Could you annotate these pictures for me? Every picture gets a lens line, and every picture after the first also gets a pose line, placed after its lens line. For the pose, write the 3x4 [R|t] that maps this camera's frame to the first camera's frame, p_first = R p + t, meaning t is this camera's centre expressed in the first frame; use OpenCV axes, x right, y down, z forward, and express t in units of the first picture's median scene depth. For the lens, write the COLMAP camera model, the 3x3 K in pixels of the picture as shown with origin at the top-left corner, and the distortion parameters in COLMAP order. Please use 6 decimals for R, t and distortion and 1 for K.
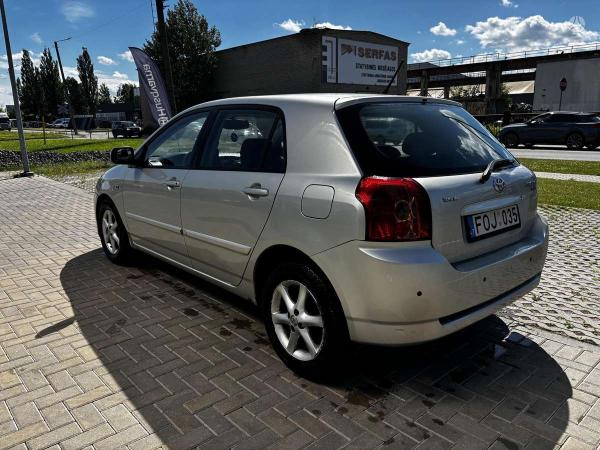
lens RADIAL K [[464.3, 0, 294.6], [0, 464.3, 227.3], [0, 0, 1]] dist [0.049355, -0.050232]
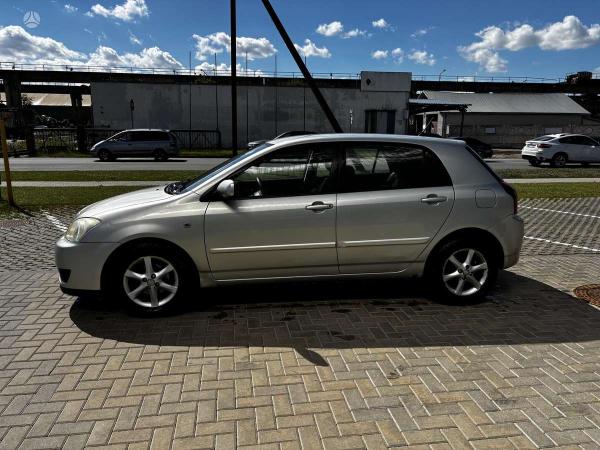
lens RADIAL K [[464.3, 0, 294.6], [0, 464.3, 227.3], [0, 0, 1]] dist [0.049355, -0.050232]
pose [[0.536769, -0.152390, 0.829853, -0.209657], [0.170070, 0.982908, 0.070491, -0.022865], [-0.826411, 0.103295, 0.553512, 0.068392]]
